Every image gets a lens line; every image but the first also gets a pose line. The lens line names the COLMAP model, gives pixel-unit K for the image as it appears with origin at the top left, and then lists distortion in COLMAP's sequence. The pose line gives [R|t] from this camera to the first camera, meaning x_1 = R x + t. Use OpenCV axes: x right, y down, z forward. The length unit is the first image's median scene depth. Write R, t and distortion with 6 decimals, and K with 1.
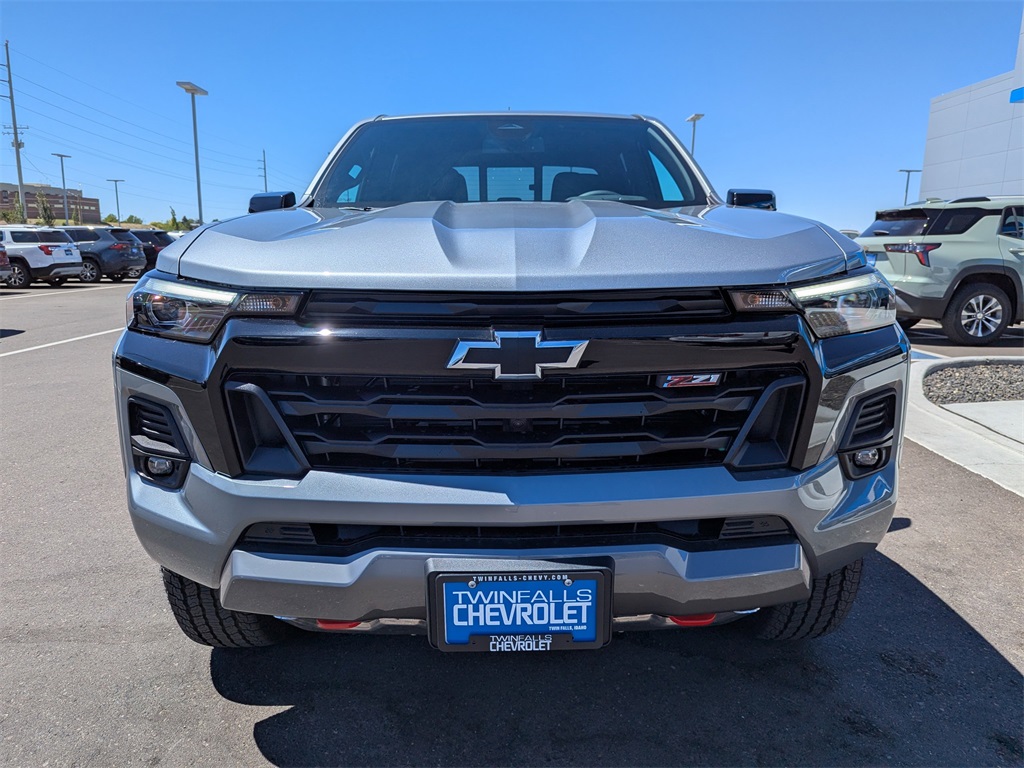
lens RADIAL K [[726.5, 0, 518.7], [0, 726.5, 401.1], [0, 0, 1]] dist [0.049266, -0.047008]
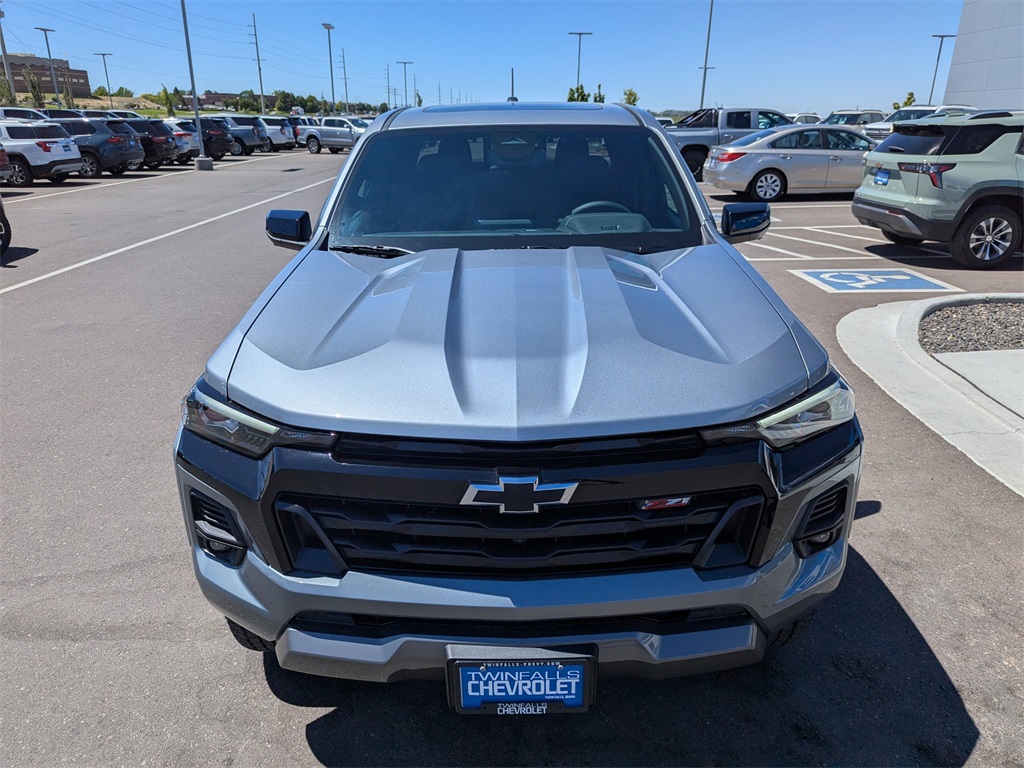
lens RADIAL K [[723.5, 0, 509.4], [0, 723.5, 397.6], [0, 0, 1]] dist [0.051224, -0.045532]
pose [[0.999762, -0.002112, -0.021726, 0.007664], [0.005543, 0.987253, 0.159064, -0.334944], [0.021113, -0.159147, 0.987029, -0.123406]]
